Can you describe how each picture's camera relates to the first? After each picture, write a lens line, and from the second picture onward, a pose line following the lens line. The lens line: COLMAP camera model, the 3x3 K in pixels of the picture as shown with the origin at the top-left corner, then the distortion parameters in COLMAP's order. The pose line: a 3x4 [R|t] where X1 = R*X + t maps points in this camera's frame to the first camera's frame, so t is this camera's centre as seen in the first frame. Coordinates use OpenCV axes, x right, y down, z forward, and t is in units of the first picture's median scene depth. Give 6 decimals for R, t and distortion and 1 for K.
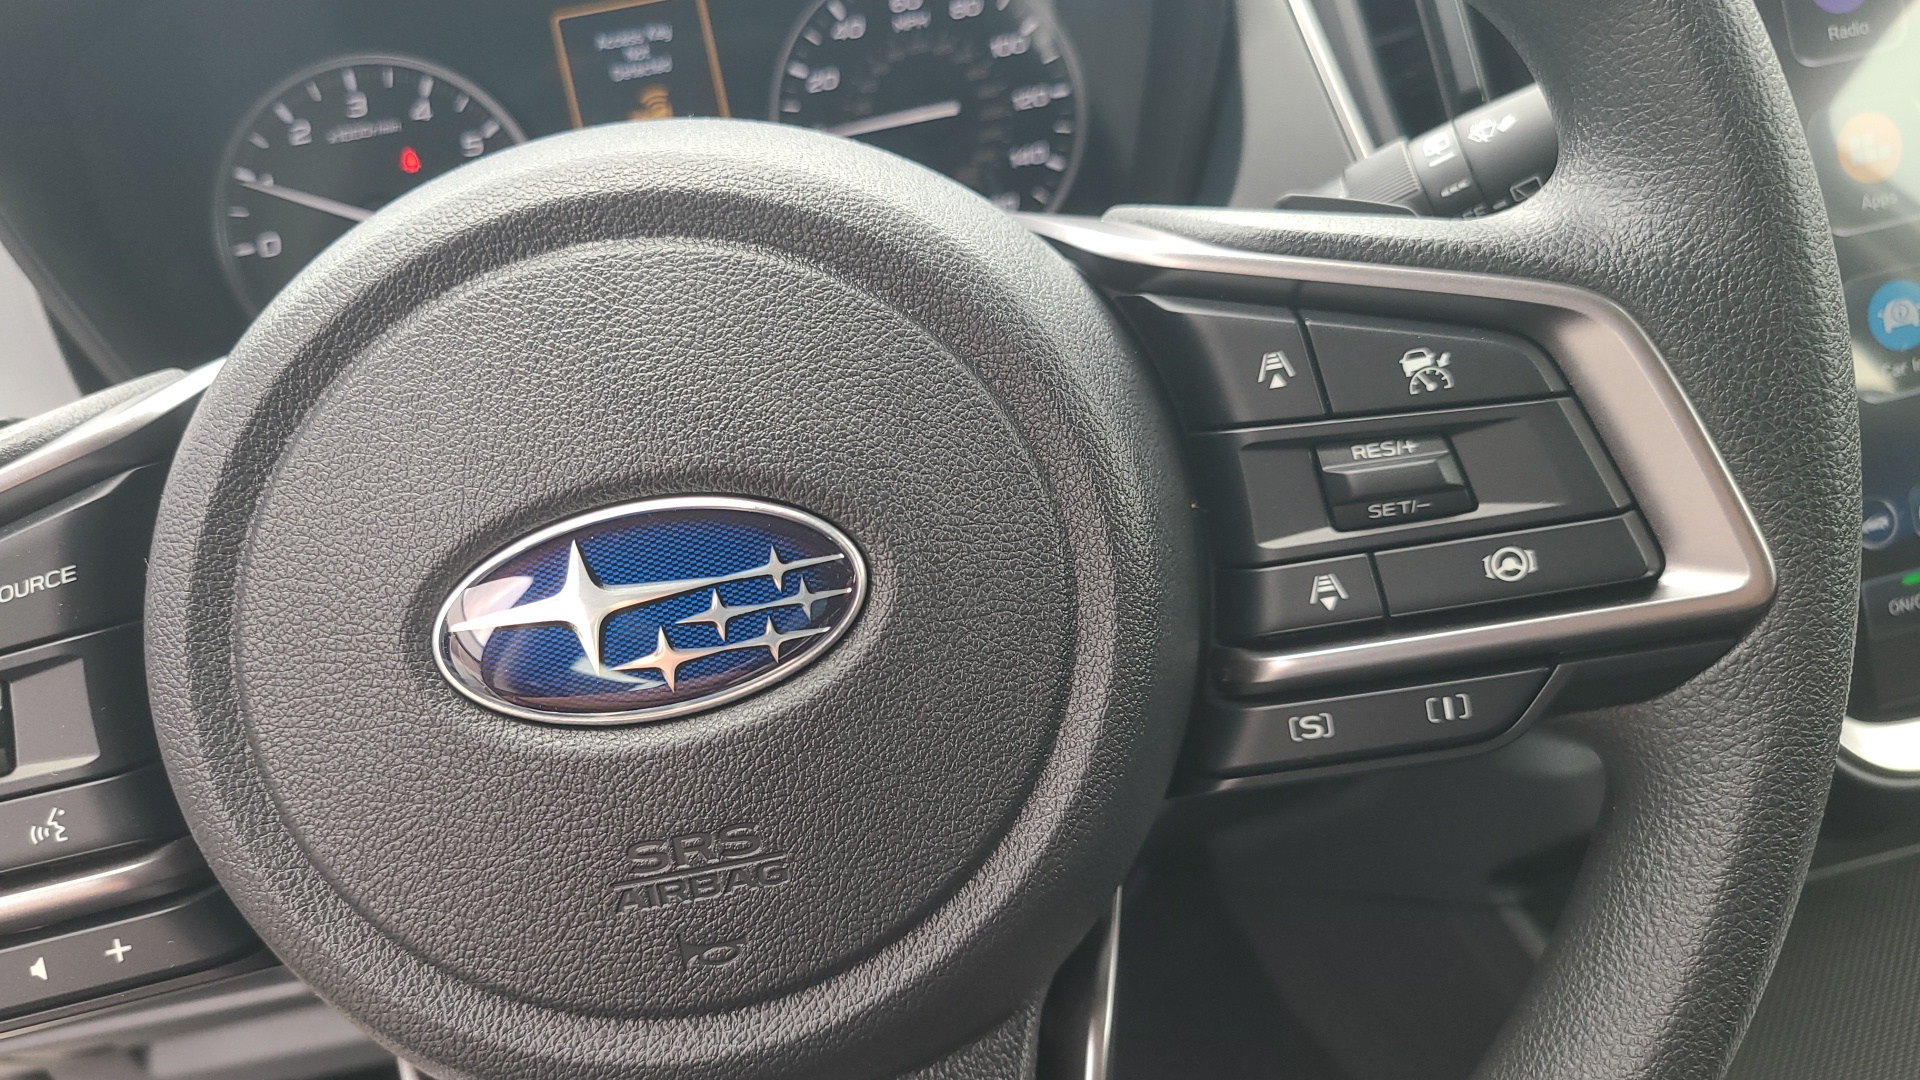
lens RADIAL K [[1459.4, 0, 921.2], [0, 1459.4, 545.9], [0, 0, 1]] dist [0.026798, -0.015455]
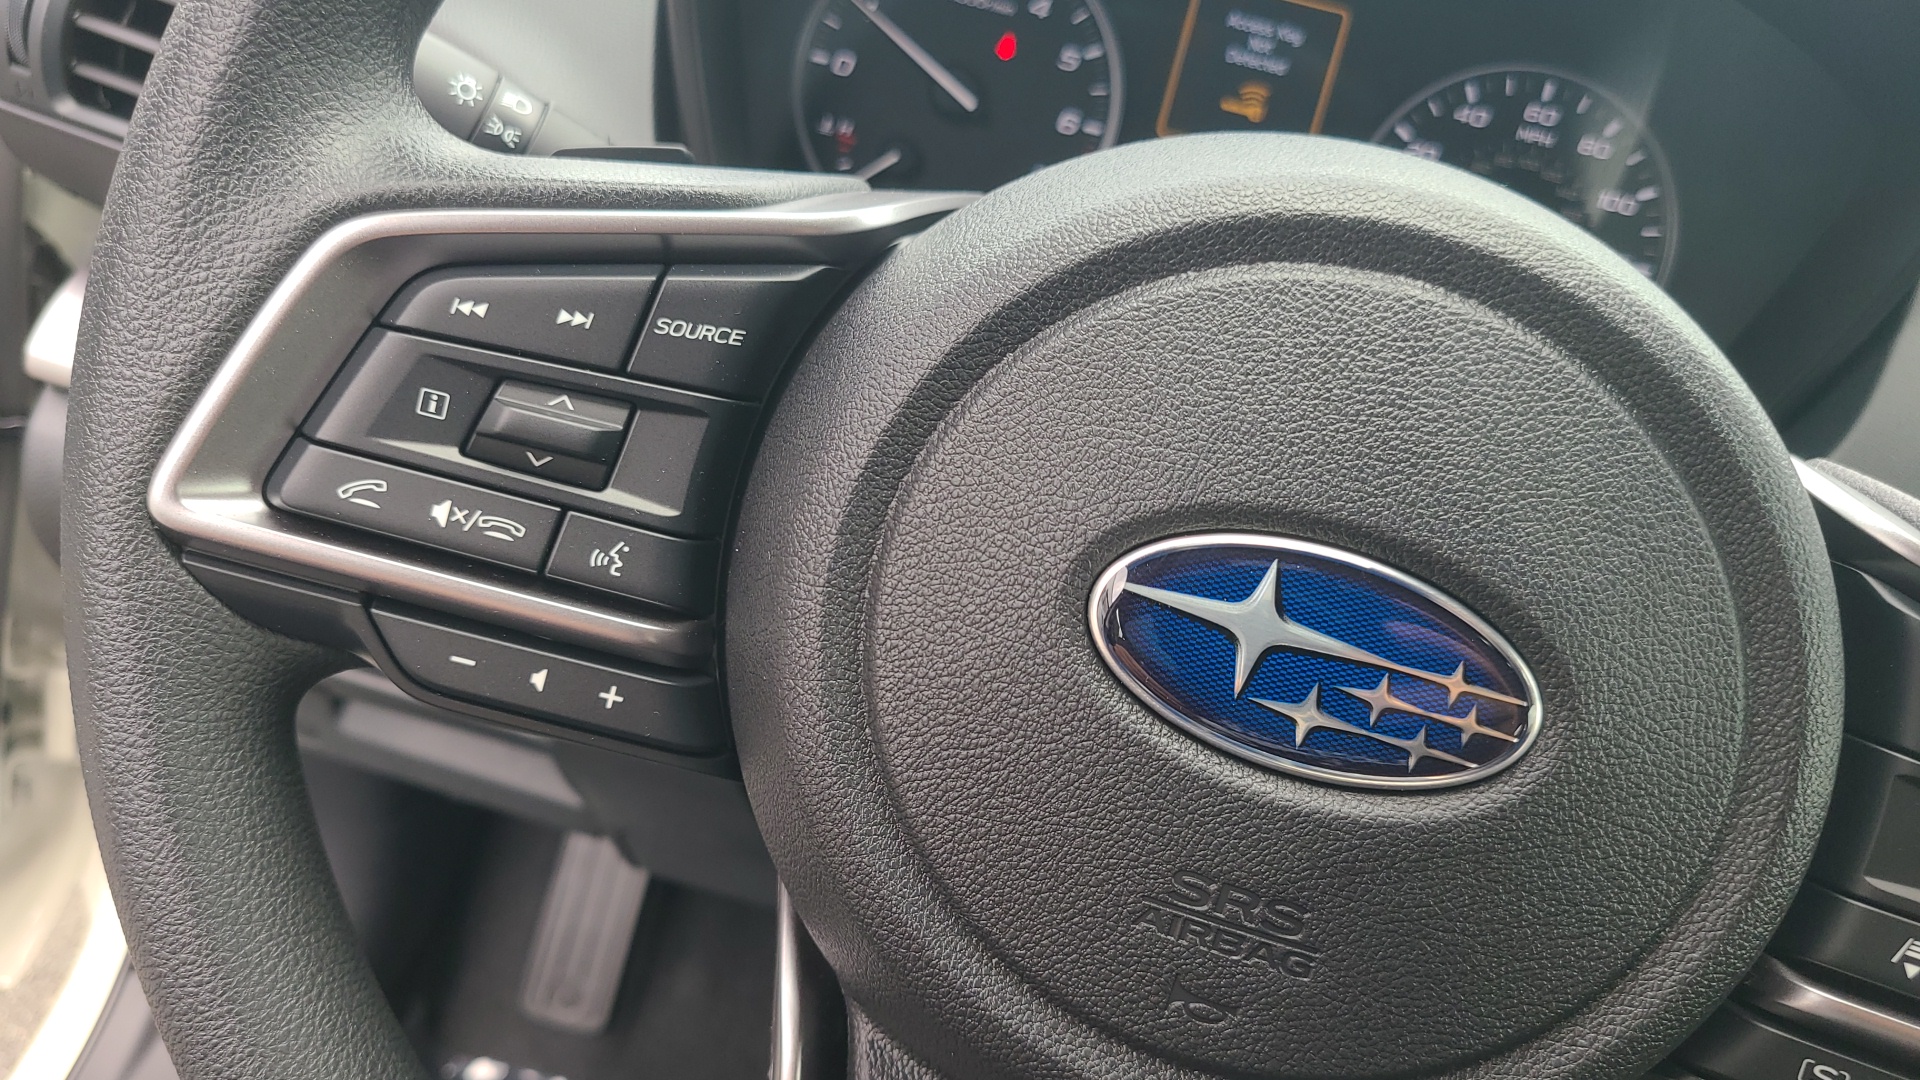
lens RADIAL K [[1459.4, 0, 955.7], [0, 1459.4, 554.7], [0, 0, 1]] dist [0.026798, -0.015455]
pose [[0.886619, 0.455935, -0.077655, -0.319019], [-0.454523, 0.890007, 0.036017, 0.049113], [0.085535, 0.003362, 0.996330, 0.031328]]
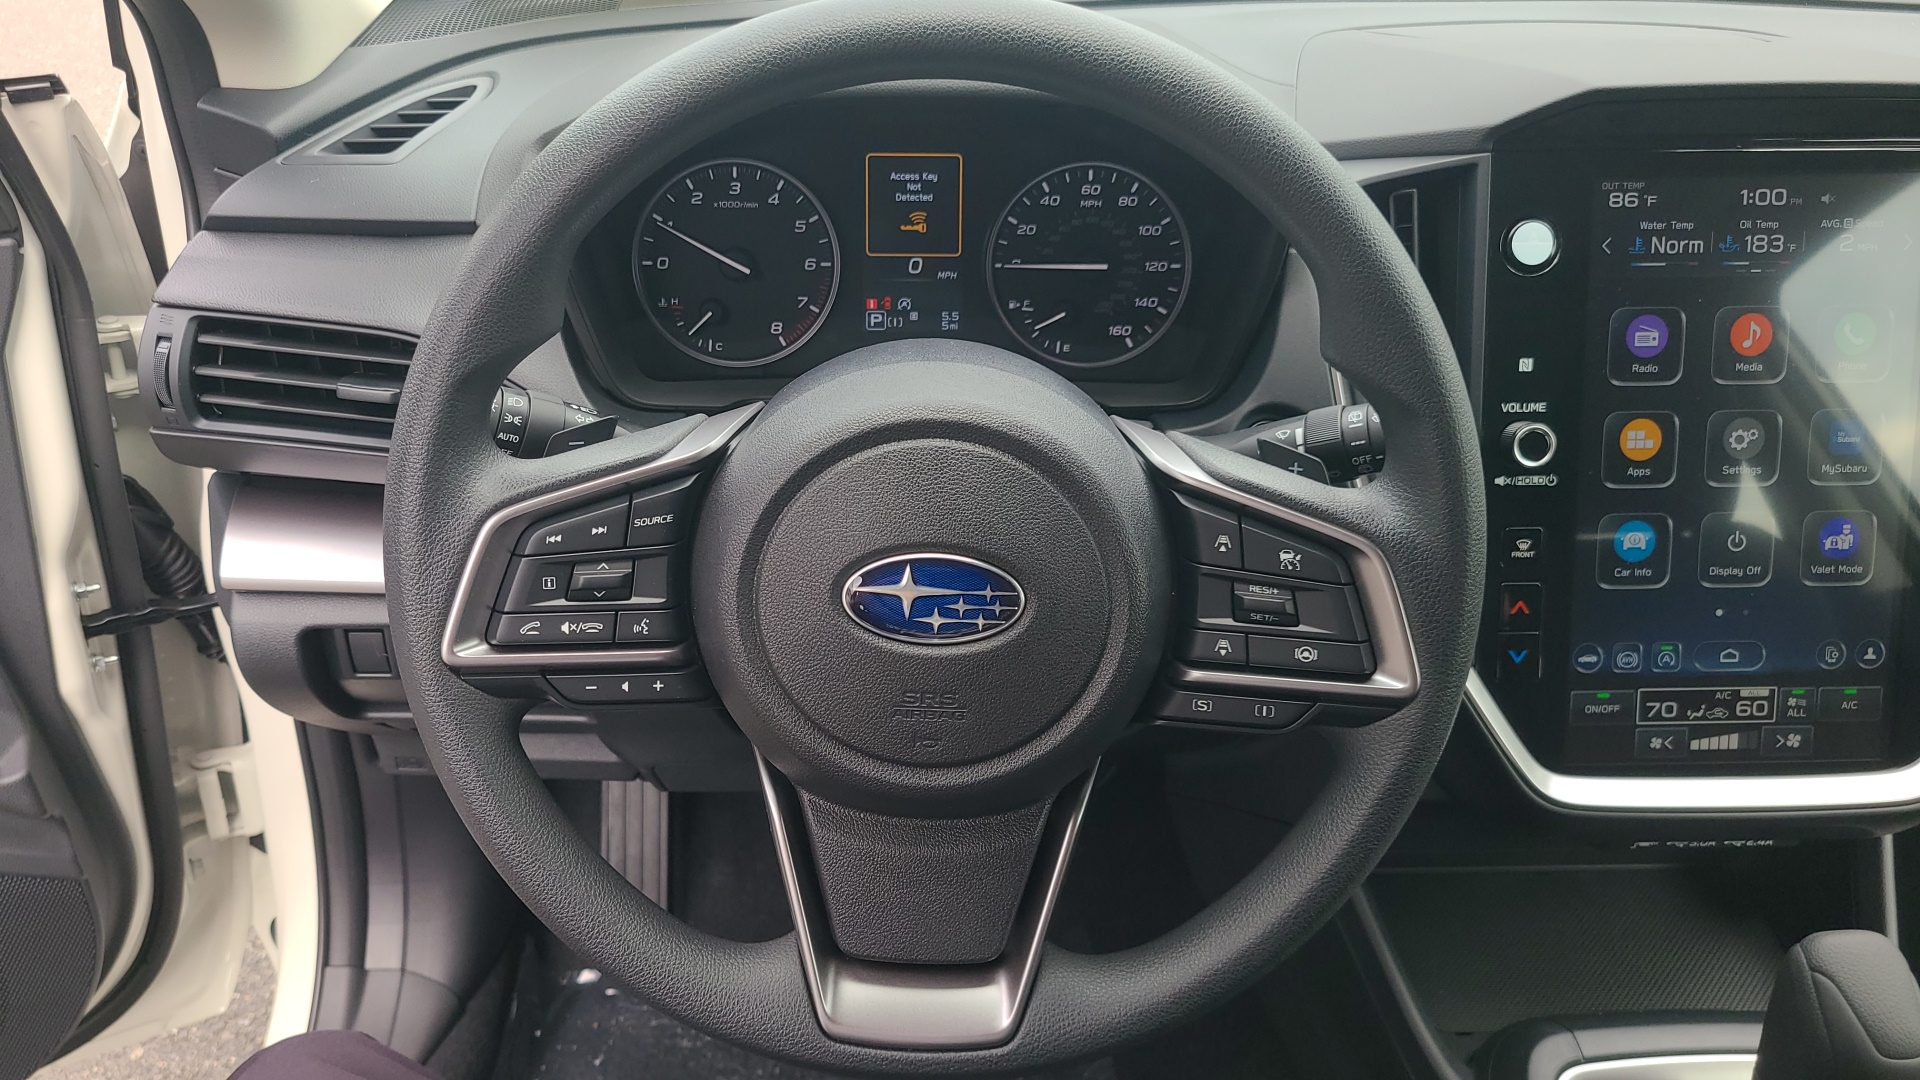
lens RADIAL K [[1459.4, 0, 924.3], [0, 1459.4, 521.9], [0, 0, 1]] dist [0.026798, -0.015455]
pose [[0.976494, 0.214157, -0.024429, -0.154121], [-0.212142, 0.974941, 0.066973, -0.214669], [0.038160, -0.060216, 0.997456, -1.251903]]
